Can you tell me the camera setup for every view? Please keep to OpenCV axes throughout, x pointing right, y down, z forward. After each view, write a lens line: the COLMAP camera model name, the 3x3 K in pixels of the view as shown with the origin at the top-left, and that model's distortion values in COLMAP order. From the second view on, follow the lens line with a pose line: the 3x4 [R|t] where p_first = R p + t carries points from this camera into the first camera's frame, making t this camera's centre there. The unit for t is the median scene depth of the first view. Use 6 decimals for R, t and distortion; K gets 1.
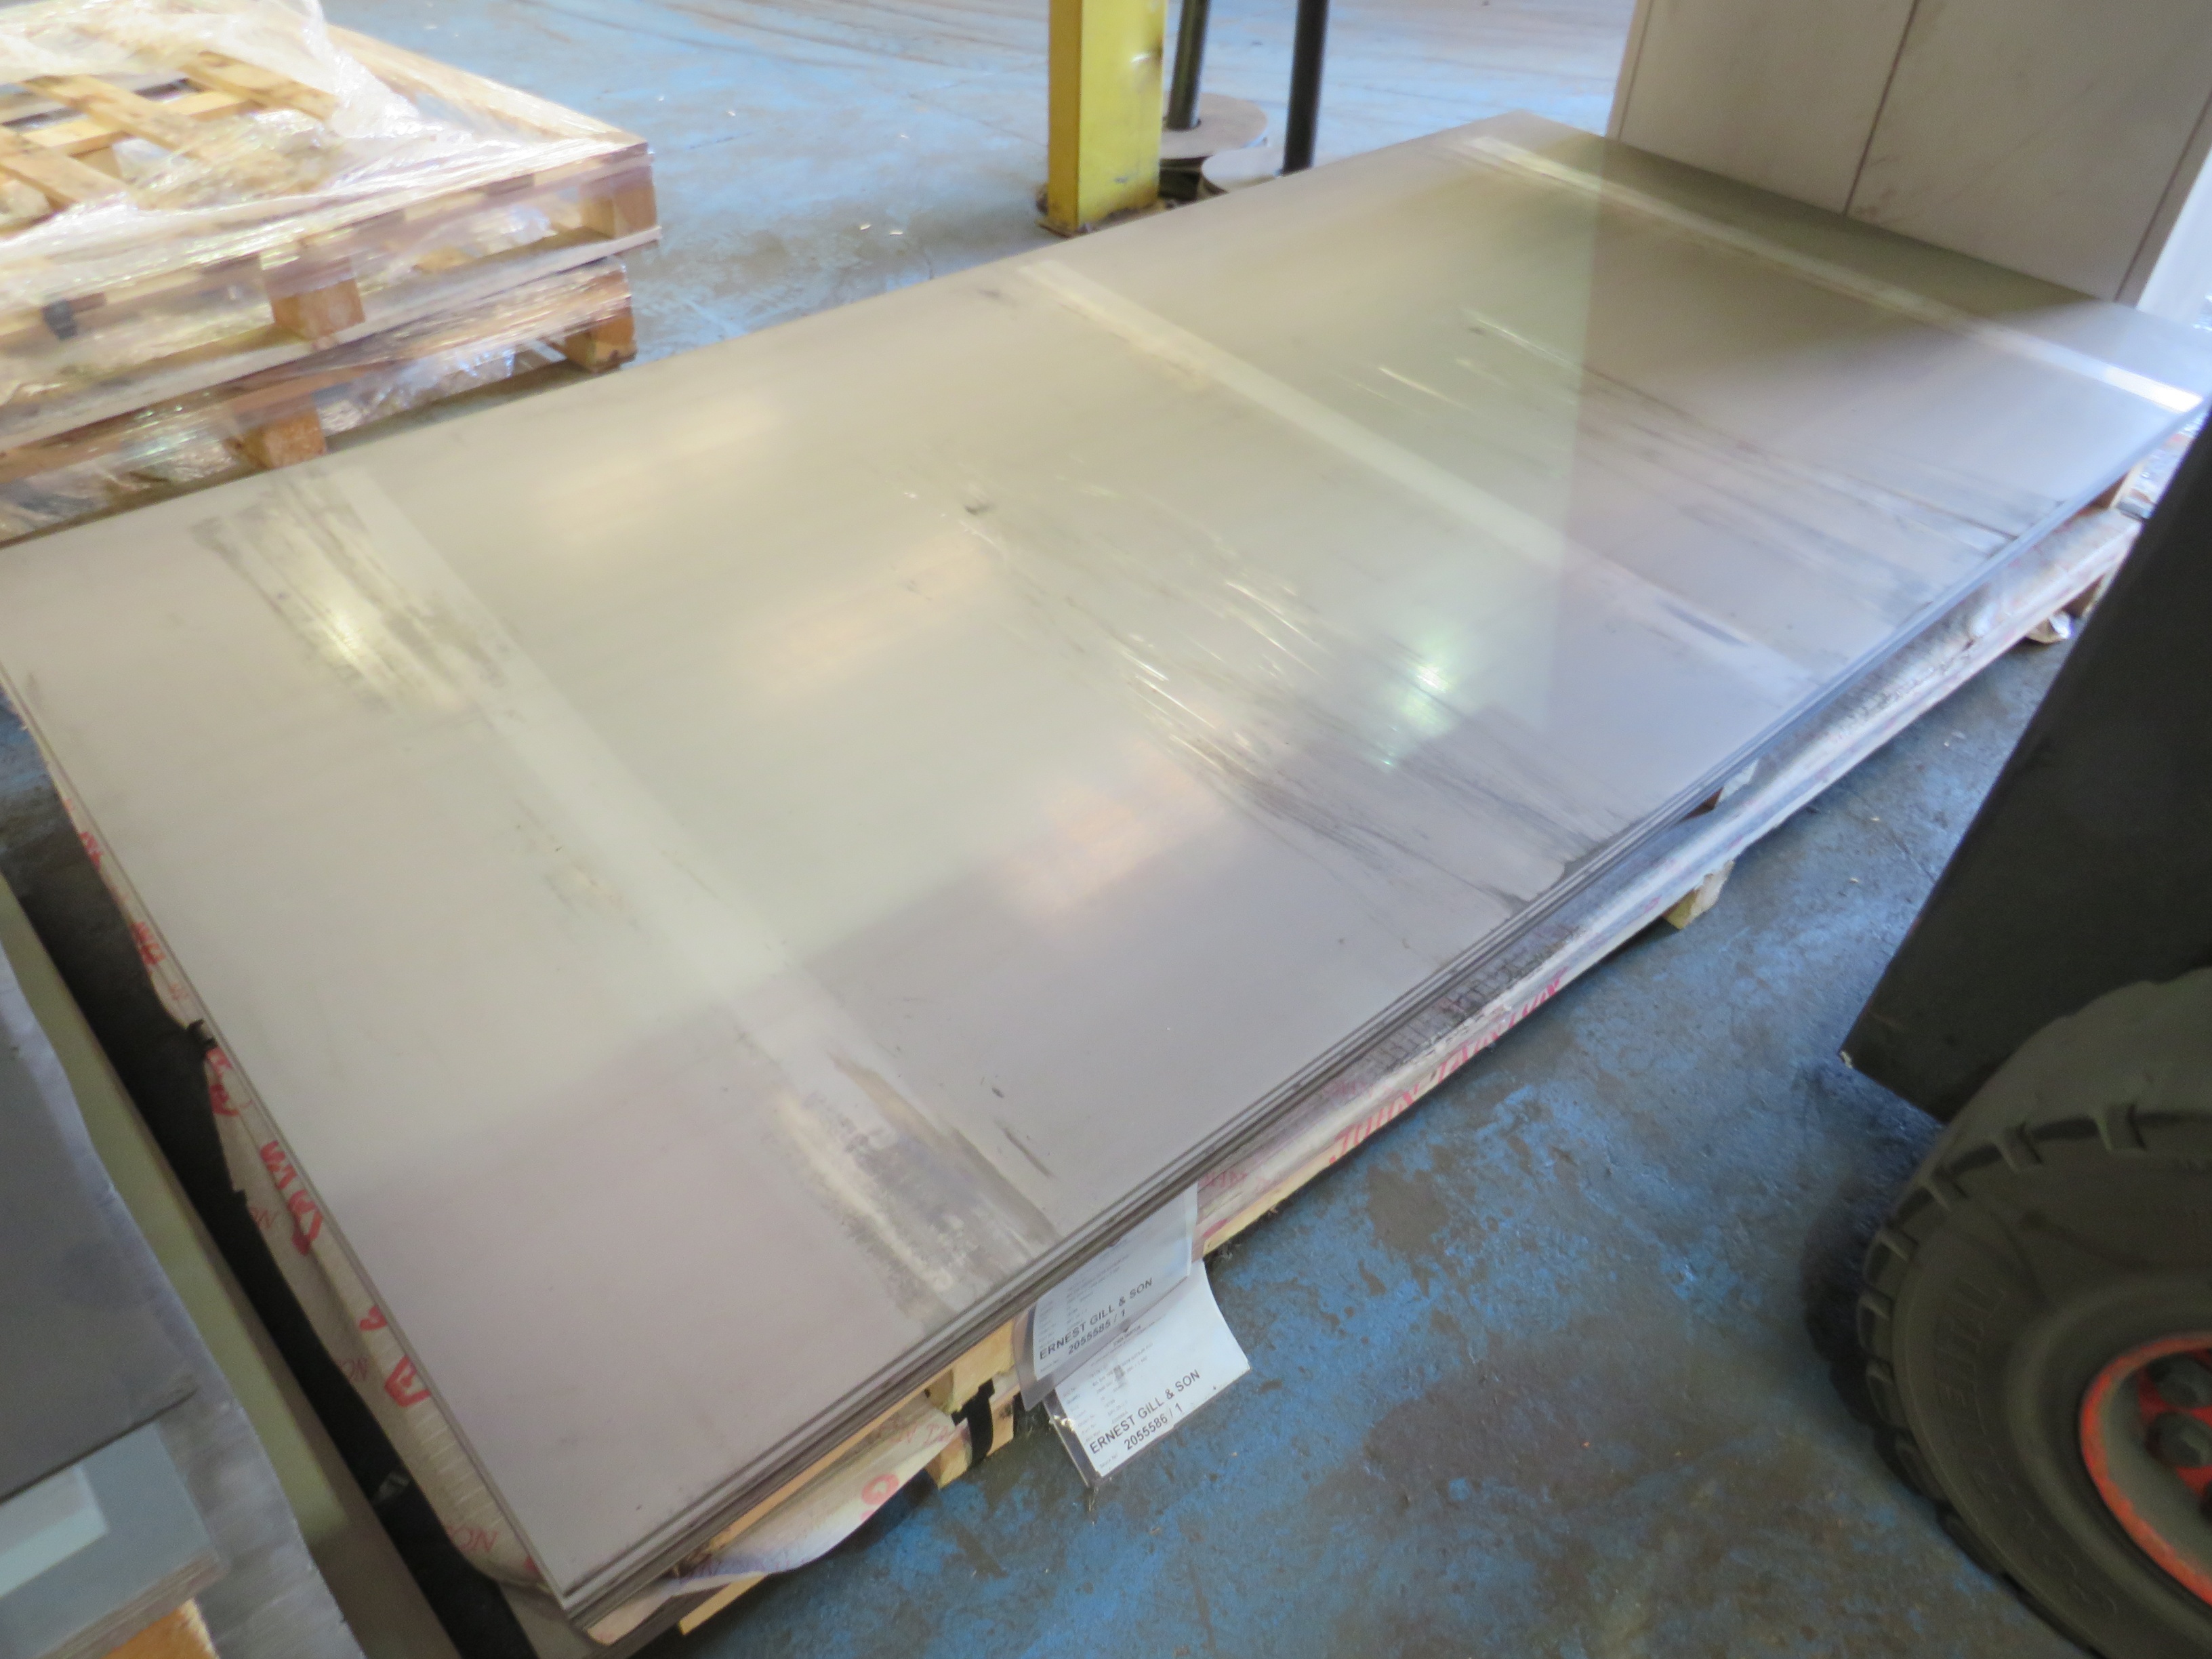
lens RADIAL K [[1575.3, 0, 1108.1], [0, 1575.3, 824.3], [0, 0, 1]] dist [-0.013139, -0.006064]
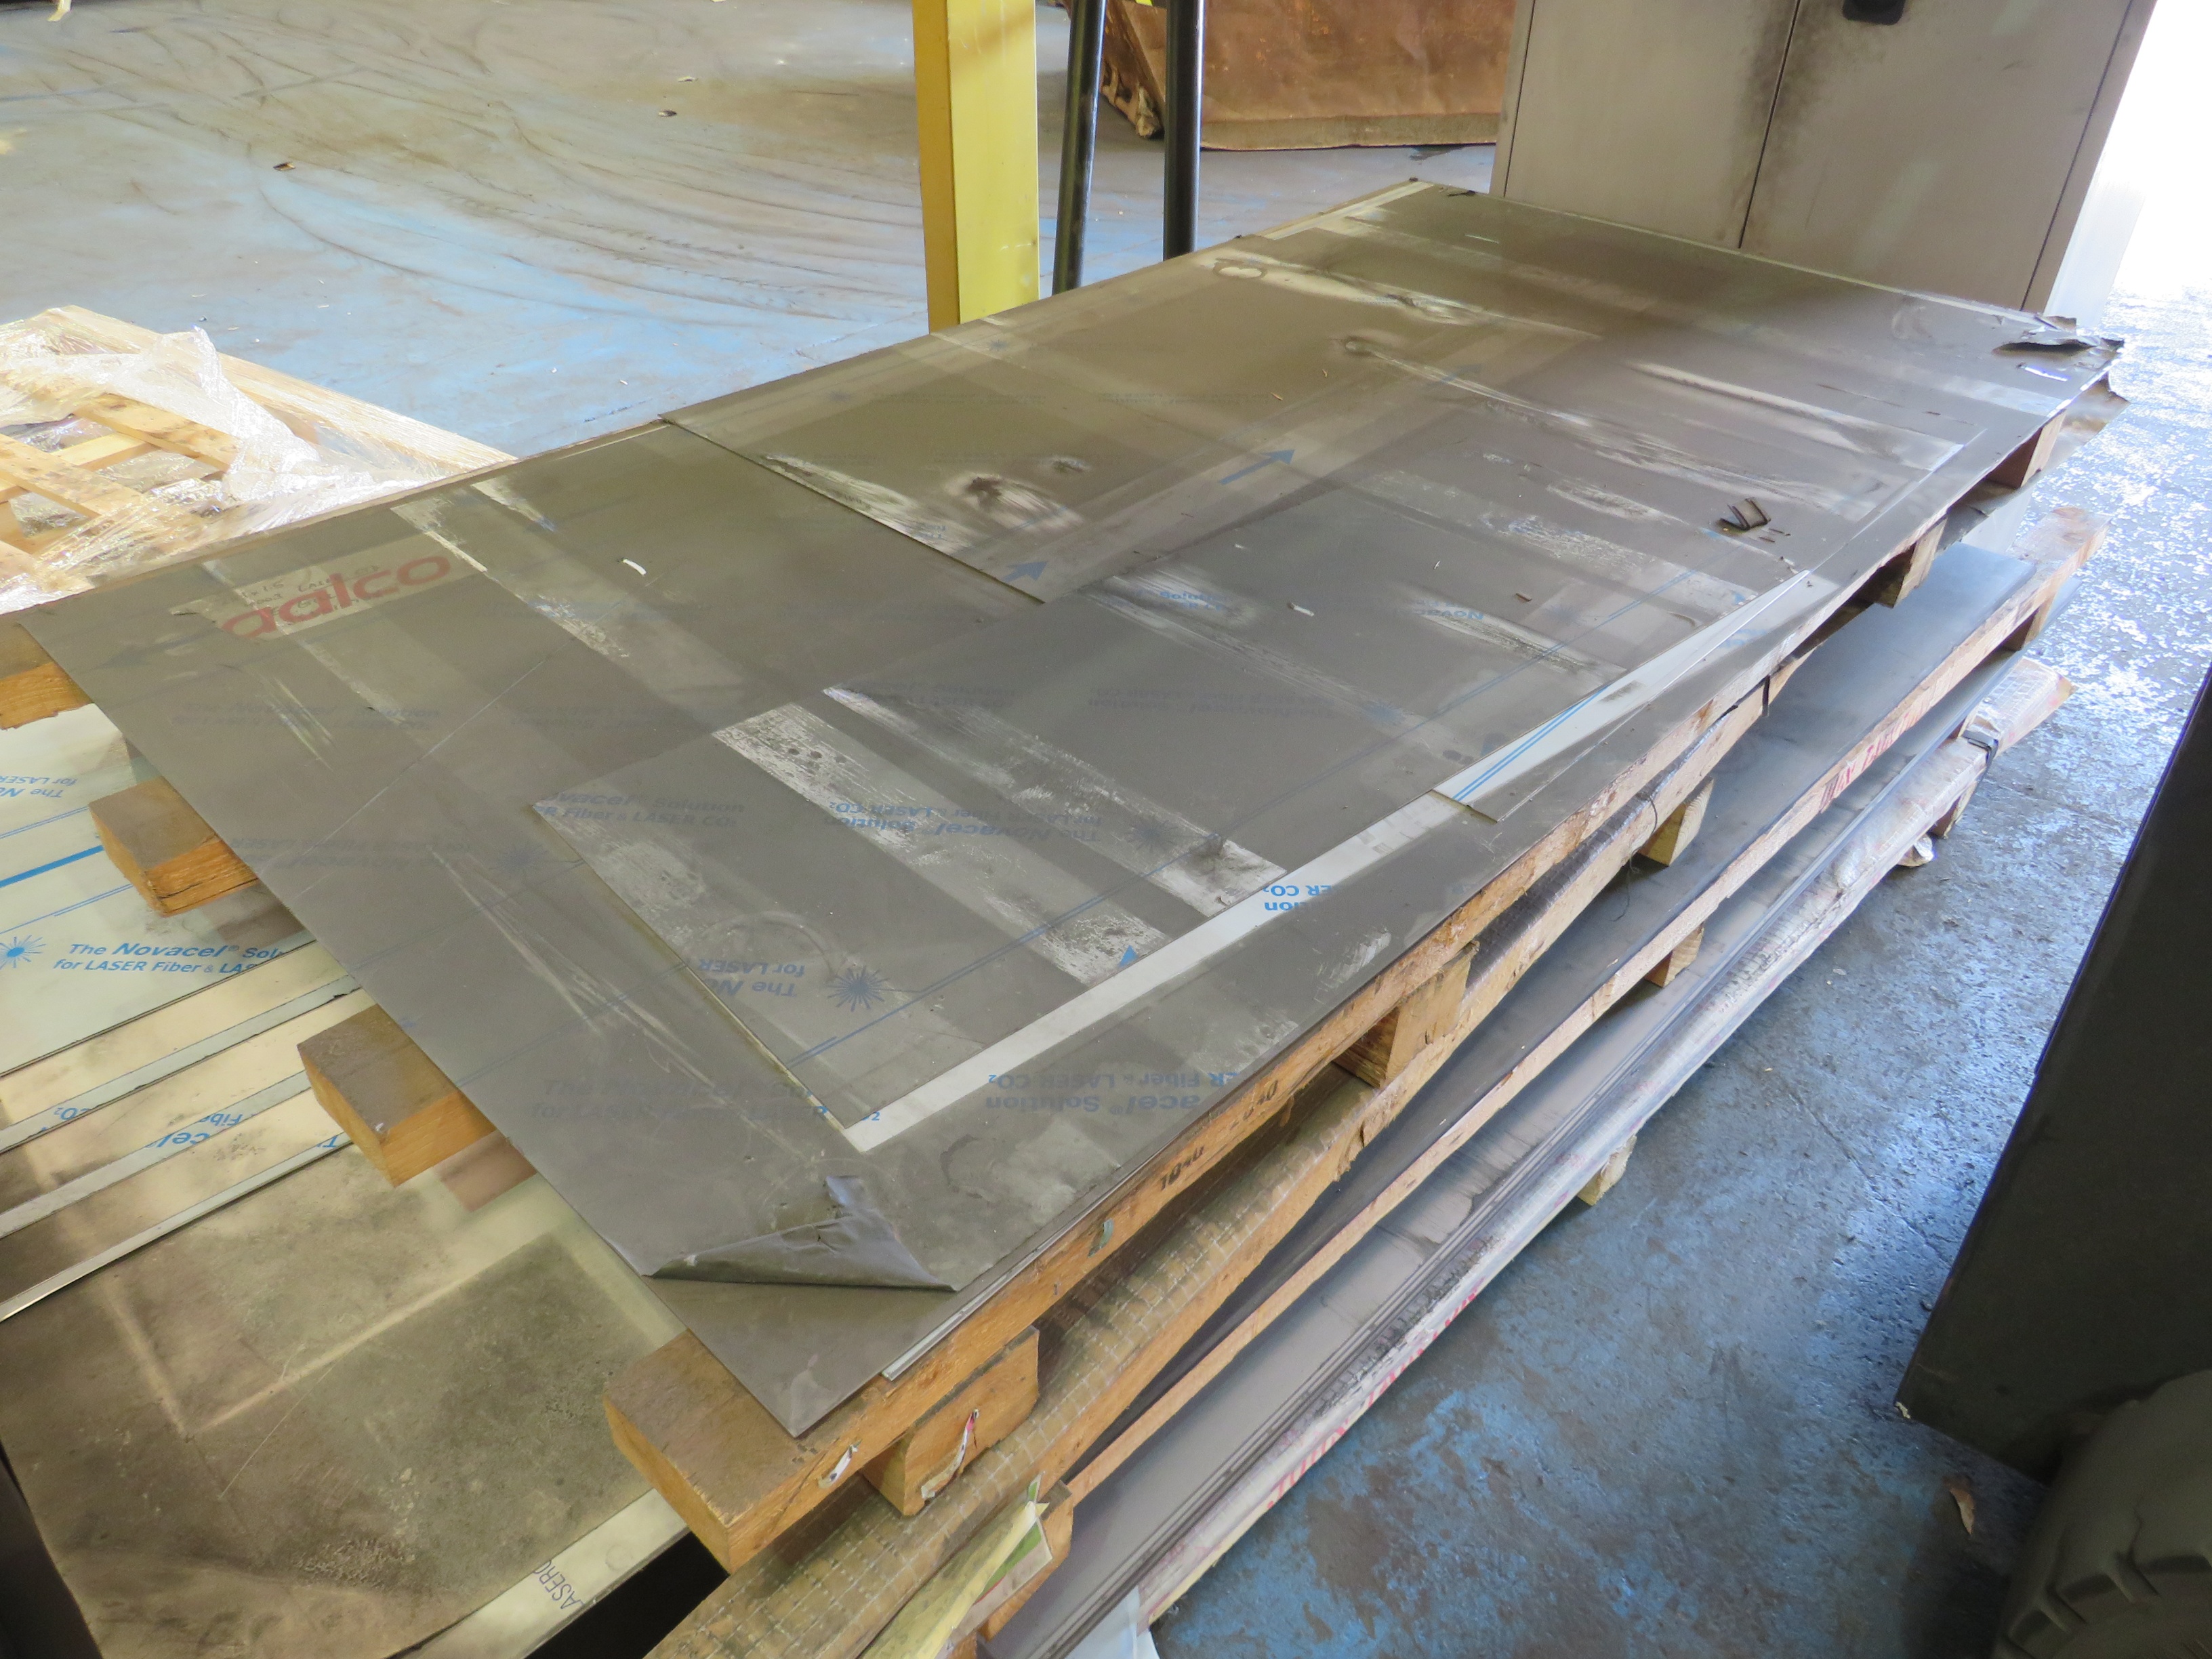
lens RADIAL K [[1575.3, 0, 1106.0], [0, 1575.3, 832.5], [0, 0, 1]] dist [-0.013139, -0.006064]
pose [[0.996817, -0.061366, 0.050887, 0.010989], [0.065535, 0.994244, -0.084756, -0.122486], [-0.045393, 0.087822, 0.995101, -0.034253]]
